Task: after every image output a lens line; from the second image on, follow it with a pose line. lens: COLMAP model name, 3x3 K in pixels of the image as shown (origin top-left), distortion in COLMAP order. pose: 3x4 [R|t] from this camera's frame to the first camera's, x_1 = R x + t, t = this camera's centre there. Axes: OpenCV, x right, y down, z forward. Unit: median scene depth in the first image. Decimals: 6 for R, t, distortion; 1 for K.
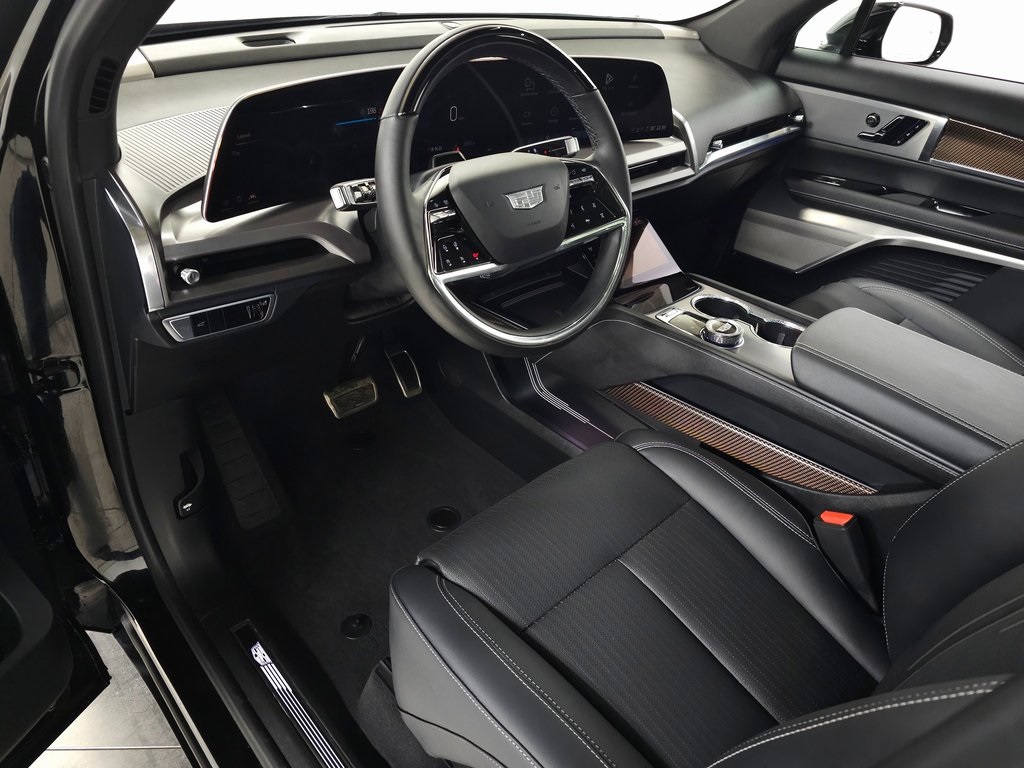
lens RADIAL K [[712.2, 0, 512.0], [0, 712.2, 384.0], [0, 0, 1]] dist [0.071428, -0.091648]
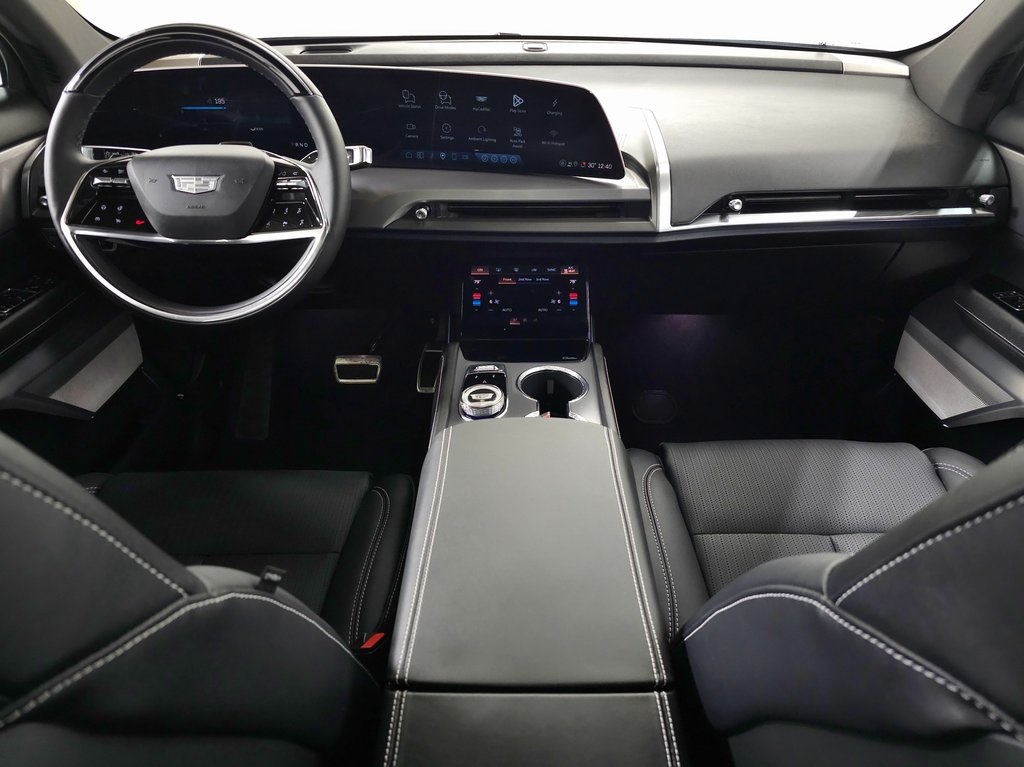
lens RADIAL K [[718.0, 0, 526.8], [0, 718.0, 385.3], [0, 0, 1]] dist [0.057482, -0.046084]
pose [[0.713073, 0.315992, -0.625841, 0.675361], [-0.345393, 0.935158, 0.078633, -0.138452], [0.610107, 0.160090, 0.775977, 0.301068]]
